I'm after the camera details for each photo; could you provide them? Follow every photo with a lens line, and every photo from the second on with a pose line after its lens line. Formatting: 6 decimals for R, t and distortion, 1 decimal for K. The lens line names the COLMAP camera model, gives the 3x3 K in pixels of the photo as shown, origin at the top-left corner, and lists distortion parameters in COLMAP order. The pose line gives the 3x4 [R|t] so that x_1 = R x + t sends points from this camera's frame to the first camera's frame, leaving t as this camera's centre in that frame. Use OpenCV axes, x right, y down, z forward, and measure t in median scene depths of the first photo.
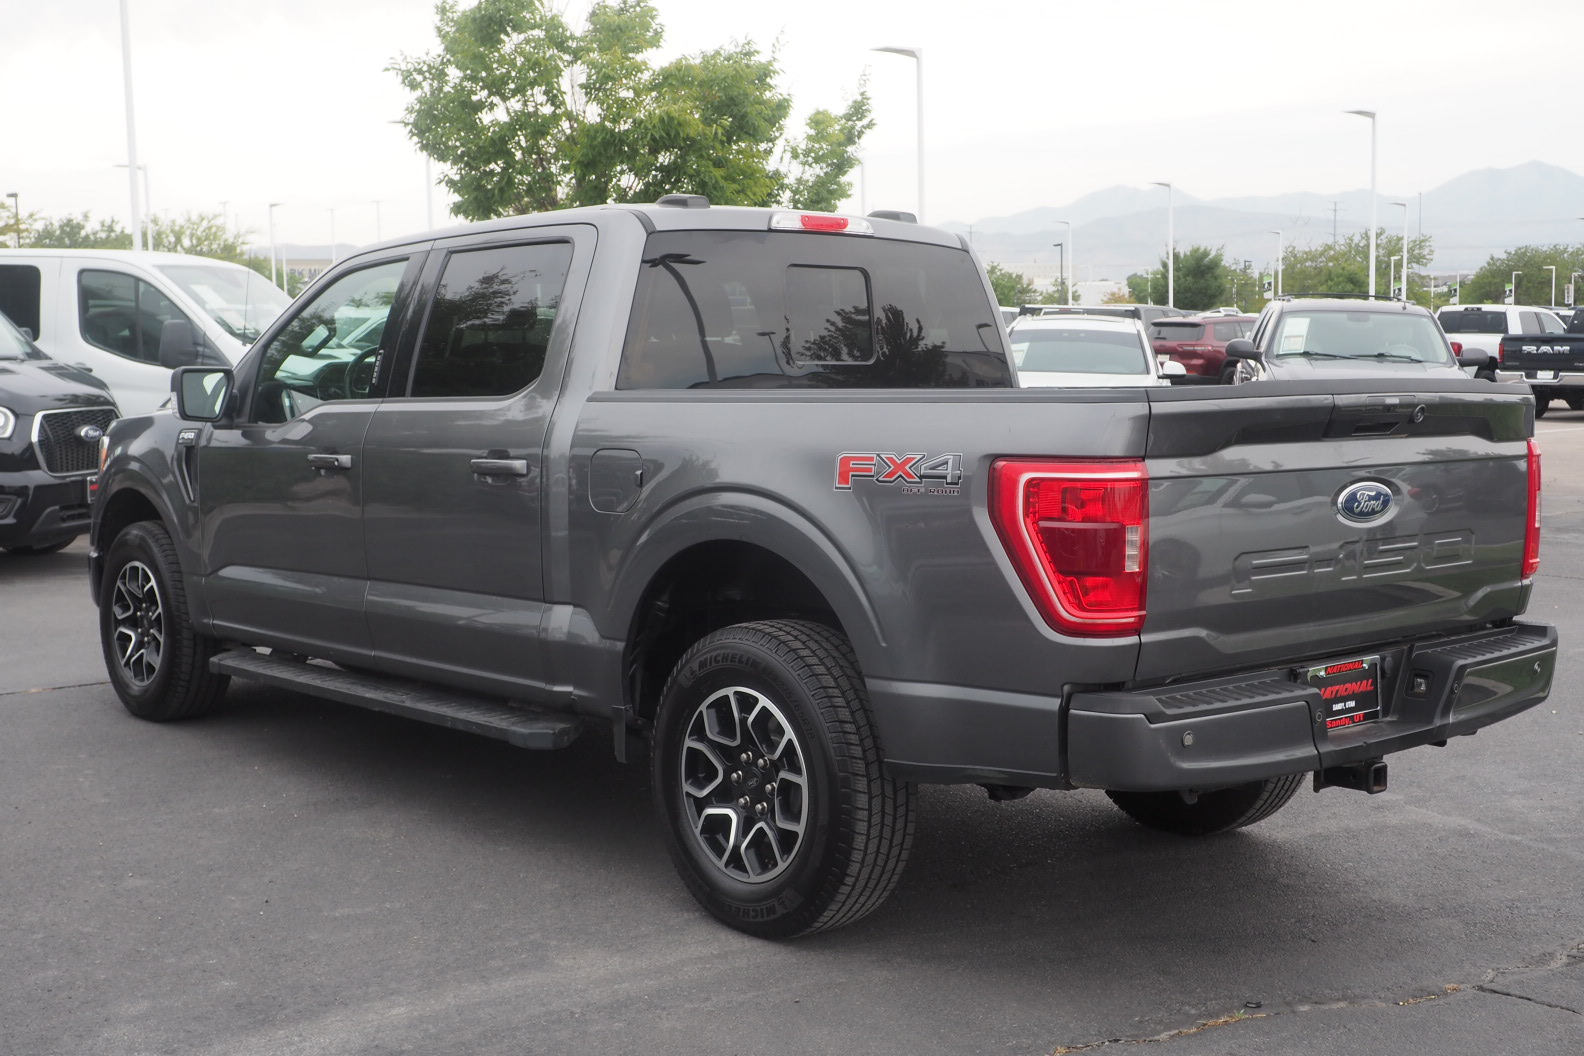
lens RADIAL K [[1927.1, 0, 795.0], [0, 1927.1, 544.9], [0, 0, 1]] dist [0.040750, -0.053065]
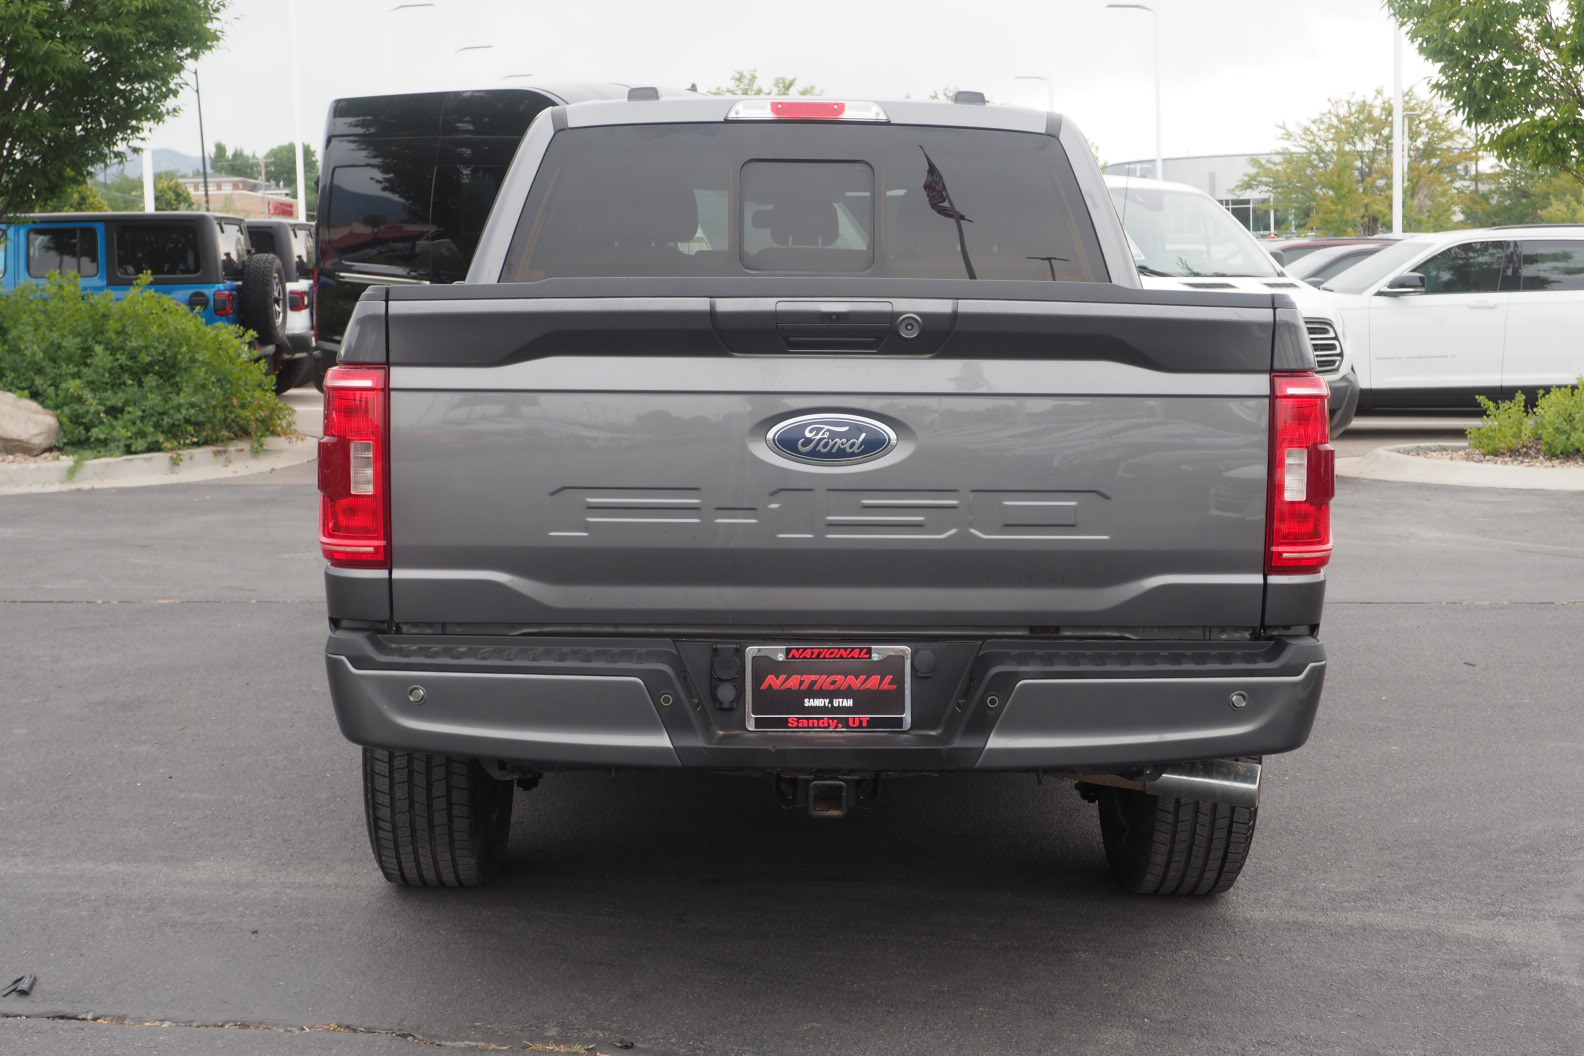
lens RADIAL K [[2238.7, 0, 815.9], [0, 2238.7, 527.5], [0, 0, 1]] dist [-0.040165, -0.019955]
pose [[0.765099, 0.070488, -0.640042, 0.634874], [-0.068668, 0.997254, 0.027743, -0.008585], [0.640240, 0.022724, 0.767839, 0.228928]]
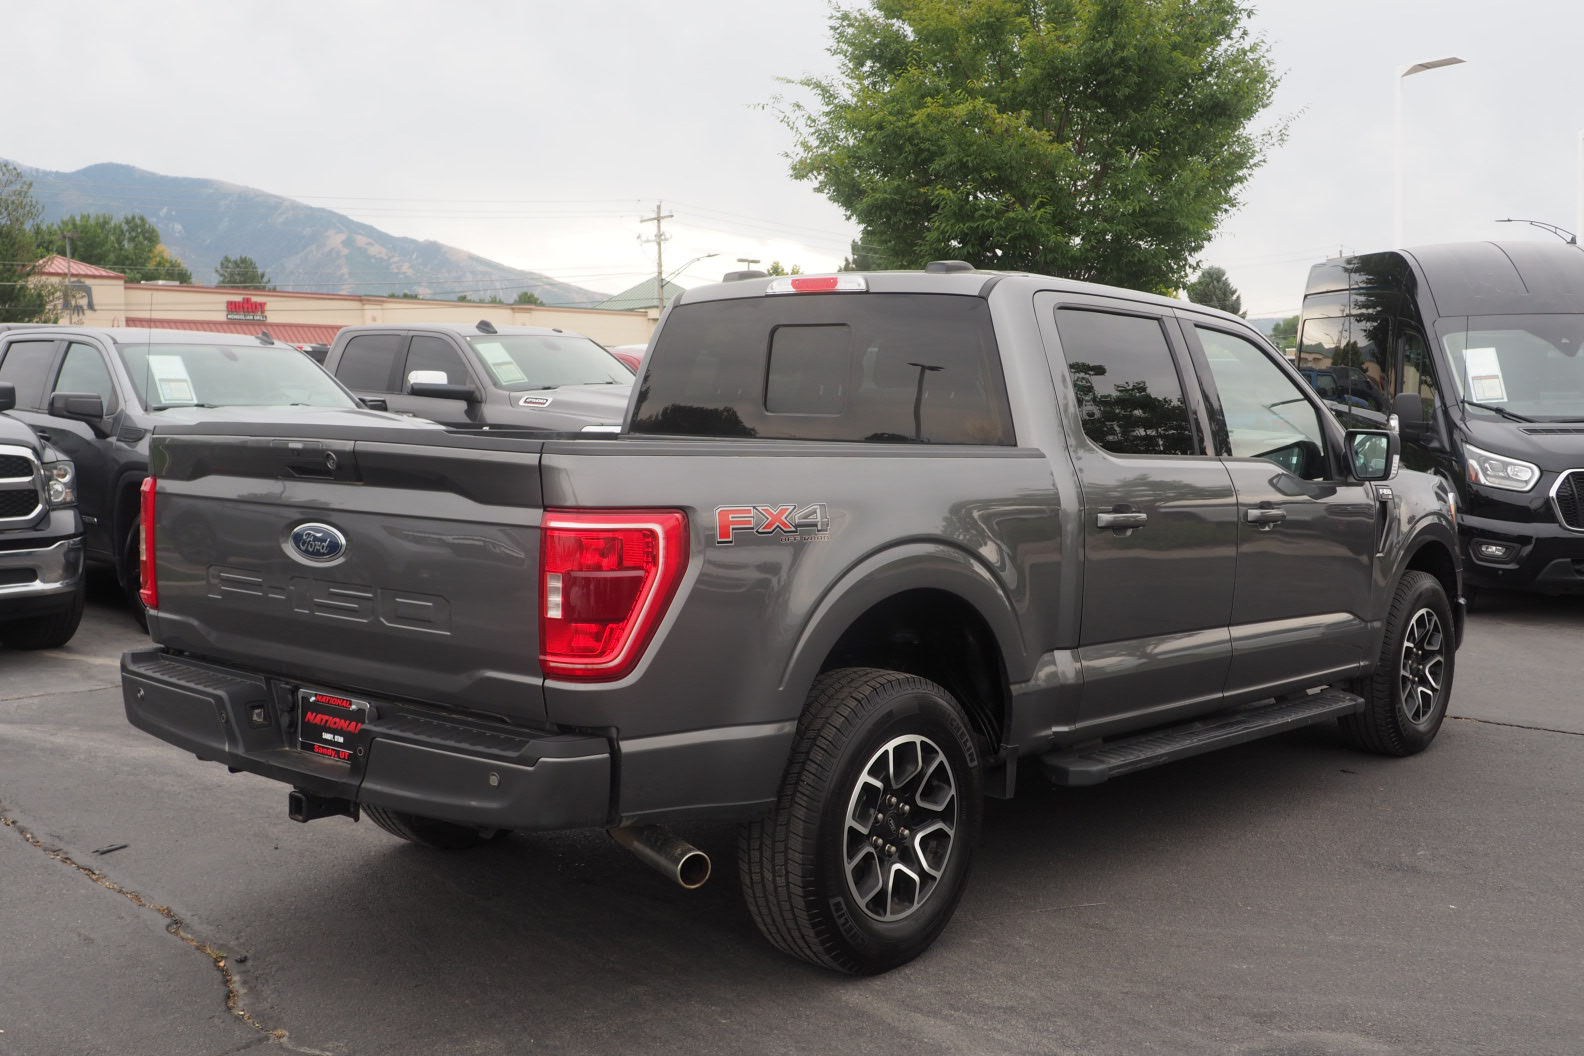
lens RADIAL K [[1725.2, 0, 792.0], [0, 1725.2, 528.0], [0, 0, 1]] dist [0.021342, -0.019072]
pose [[0.132991, 0.072608, -0.988454, 0.919031], [-0.110802, 0.992150, 0.057972, -0.082576], [0.984904, 0.101813, 0.139992, 0.823614]]
